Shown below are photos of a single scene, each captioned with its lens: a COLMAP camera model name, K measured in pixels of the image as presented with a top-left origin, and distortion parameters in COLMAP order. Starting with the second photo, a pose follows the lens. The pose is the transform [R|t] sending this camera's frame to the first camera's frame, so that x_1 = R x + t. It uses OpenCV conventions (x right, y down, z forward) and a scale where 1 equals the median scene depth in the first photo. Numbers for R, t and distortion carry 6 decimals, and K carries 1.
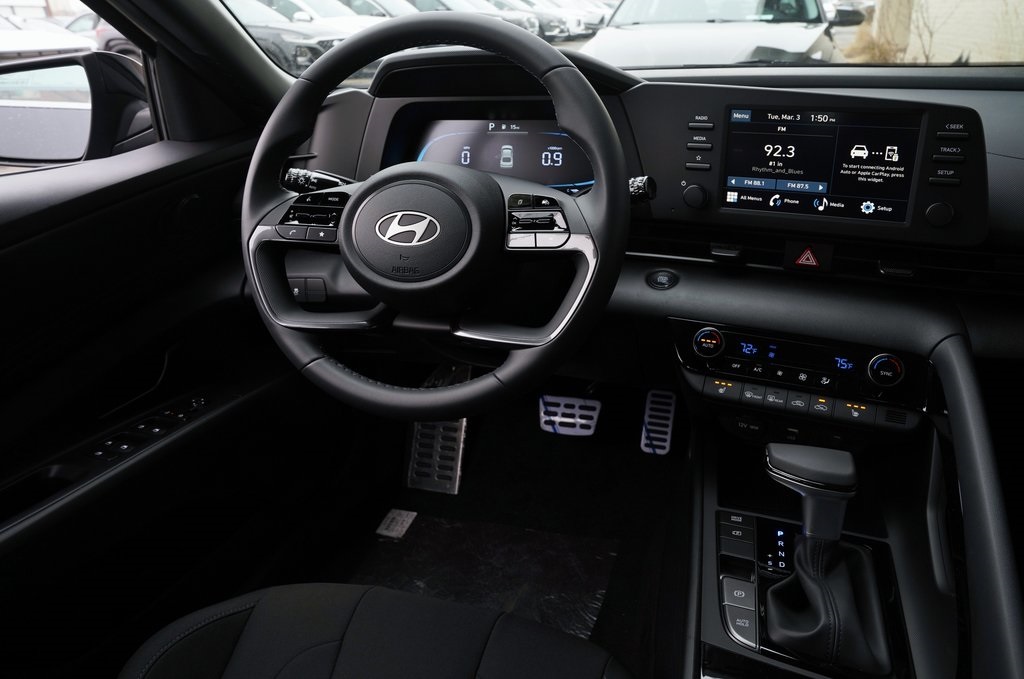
lens RADIAL K [[711.2, 0, 512.0], [0, 711.2, 339.5], [0, 0, 1]] dist [-0.137747, 0.105199]
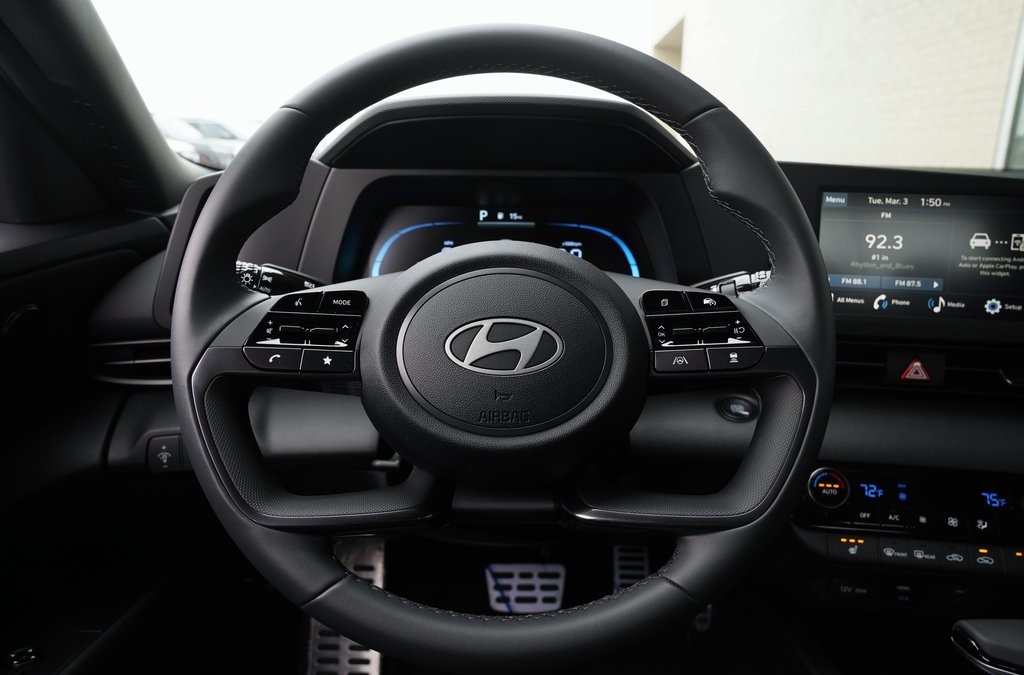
lens RADIAL K [[724.0, 0, 508.9], [0, 724.0, 339.5], [0, 0, 1]] dist [-0.126808, 0.095201]
pose [[0.957959, -0.021701, 0.286084, -0.273415], [0.073580, 0.982369, -0.171866, -0.048988], [-0.277310, 0.185690, 0.942666, 0.360712]]
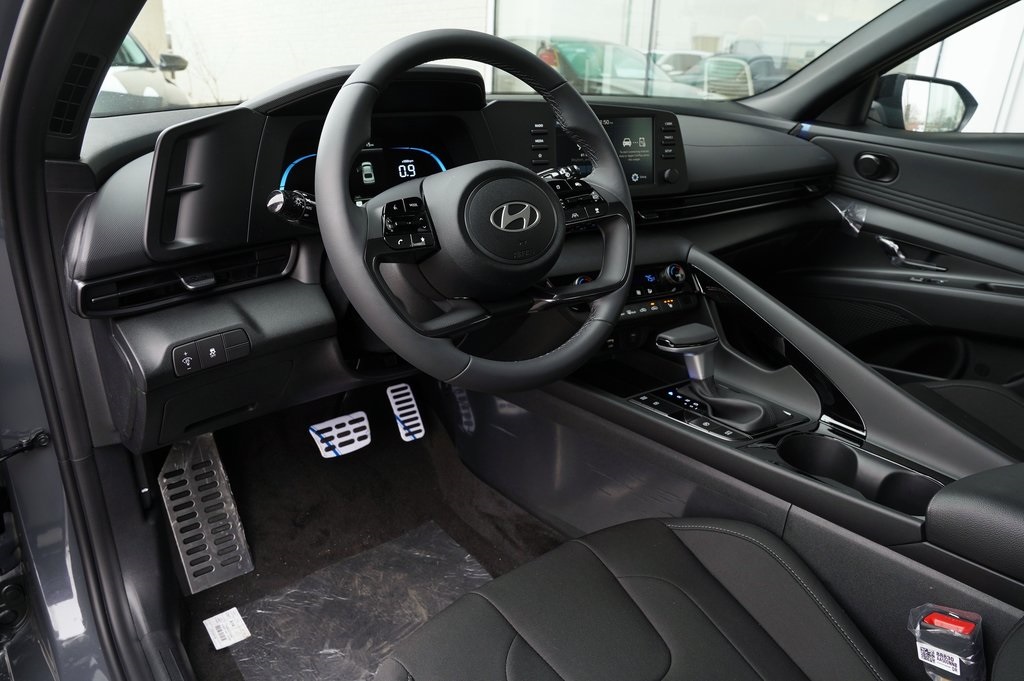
lens RADIAL K [[711.2, 0, 512.0], [0, 711.2, 340.5], [0, 0, 1]] dist [-0.137747, 0.105199]
pose [[0.564927, -0.248318, 0.786890, -0.936660], [0.300200, 0.950143, 0.084315, -0.056997], [-0.768594, 0.188592, 0.611307, 0.299859]]
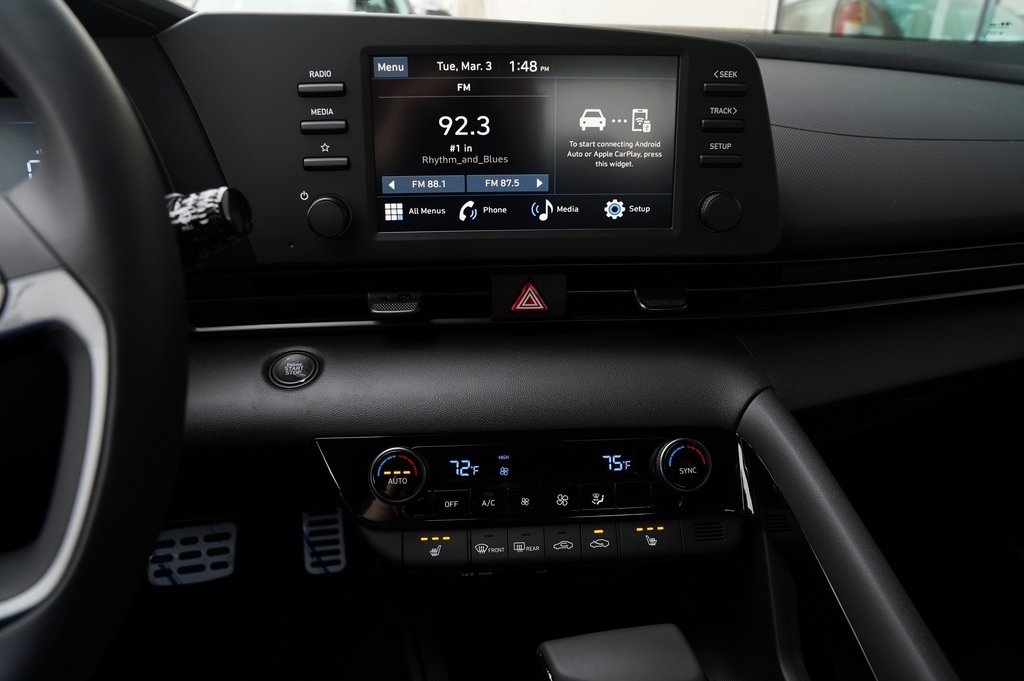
lens RADIAL K [[711.2, 0, 512.0], [0, 711.2, 340.5], [0, 0, 1]] dist [-0.137747, 0.105199]
pose [[0.862556, -0.163920, 0.478672, 0.110285], [0.169087, 0.985061, 0.032641, -0.107423], [-0.476872, 0.052782, 0.877387, 0.473796]]
